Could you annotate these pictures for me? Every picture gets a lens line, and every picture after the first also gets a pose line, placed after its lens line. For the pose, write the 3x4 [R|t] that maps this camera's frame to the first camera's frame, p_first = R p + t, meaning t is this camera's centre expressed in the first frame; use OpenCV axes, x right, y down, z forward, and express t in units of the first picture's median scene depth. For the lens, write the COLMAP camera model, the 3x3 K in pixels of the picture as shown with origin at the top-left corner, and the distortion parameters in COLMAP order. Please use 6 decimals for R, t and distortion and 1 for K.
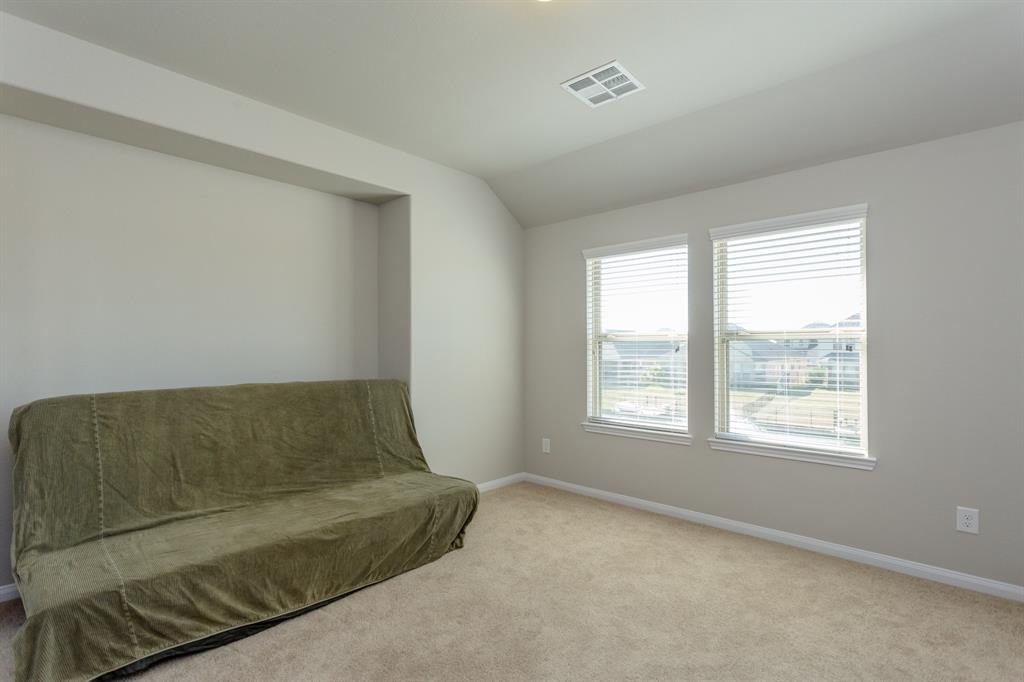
lens RADIAL K [[474.2, 0, 512.0], [0, 474.2, 341.0], [0, 0, 1]] dist [0.000868, 0.000197]
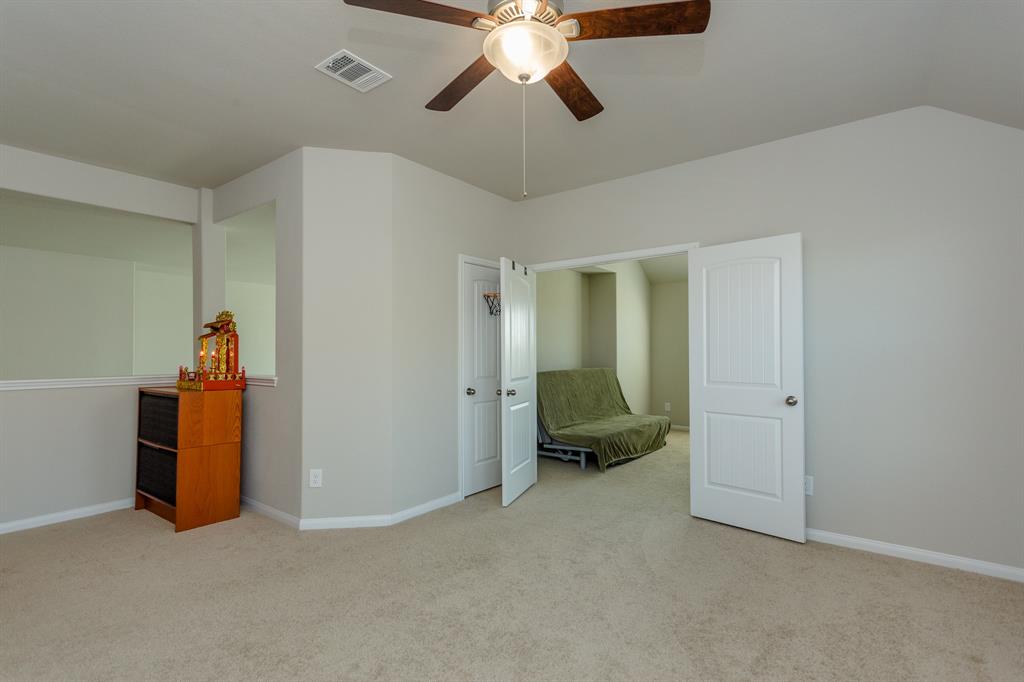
lens RADIAL K [[490.2, 0, 518.0], [0, 490.2, 336.4], [0, 0, 1]] dist [0.000434, 0.000092]
pose [[0.994042, 0.001034, 0.108994, -0.905298], [0.001004, 0.999826, -0.018638, -0.014236], [-0.108994, 0.018637, 0.993868, -1.018544]]
